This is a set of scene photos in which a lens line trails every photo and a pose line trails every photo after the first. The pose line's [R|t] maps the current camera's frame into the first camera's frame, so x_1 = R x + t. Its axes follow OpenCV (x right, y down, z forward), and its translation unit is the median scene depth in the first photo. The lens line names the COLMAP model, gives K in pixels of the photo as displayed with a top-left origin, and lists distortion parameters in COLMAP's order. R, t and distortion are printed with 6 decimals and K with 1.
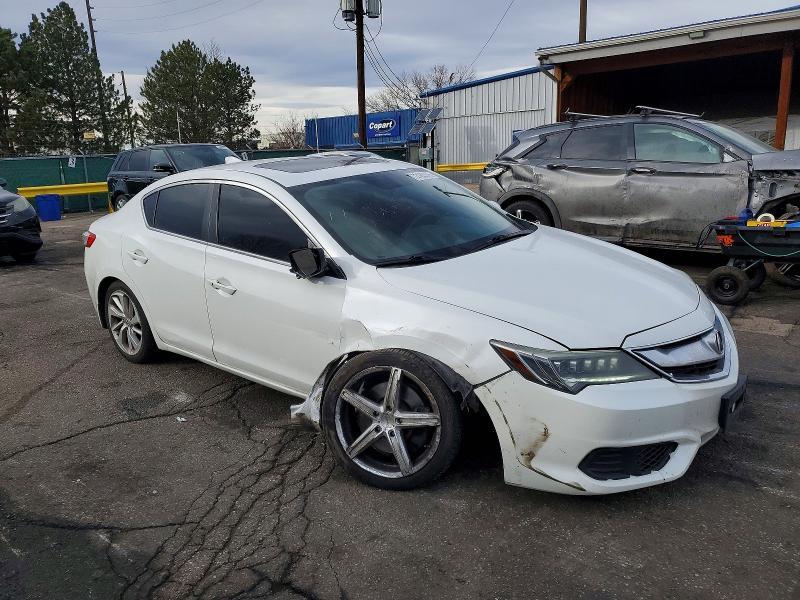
lens RADIAL K [[640.3, 0, 401.7], [0, 640.3, 302.9], [0, 0, 1]] dist [0.013624, 0.000913]
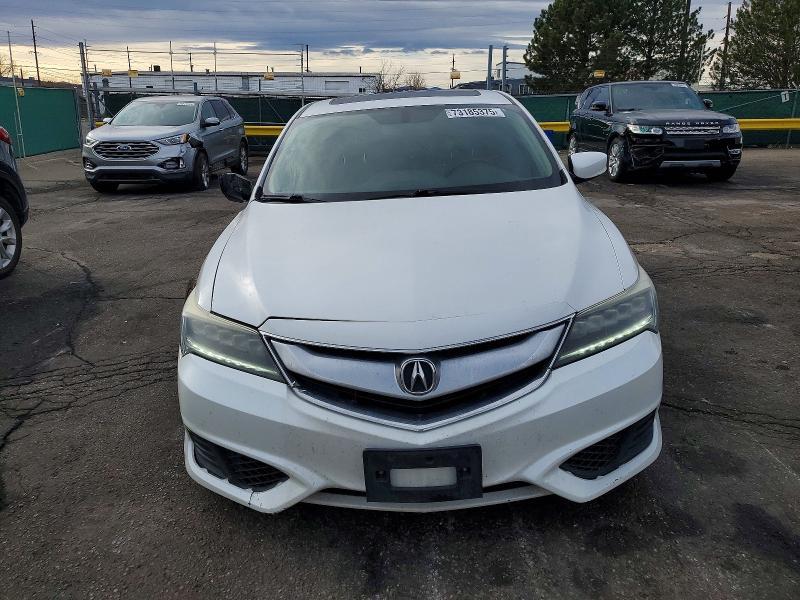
lens RADIAL K [[640.3, 0, 401.0], [0, 640.3, 296.3], [0, 0, 1]] dist [0.013624, 0.000913]
pose [[0.617460, 0.238279, -0.749644, 0.938042], [-0.180056, 0.970527, 0.160181, -0.114450], [0.765717, 0.036073, 0.642165, 0.568448]]
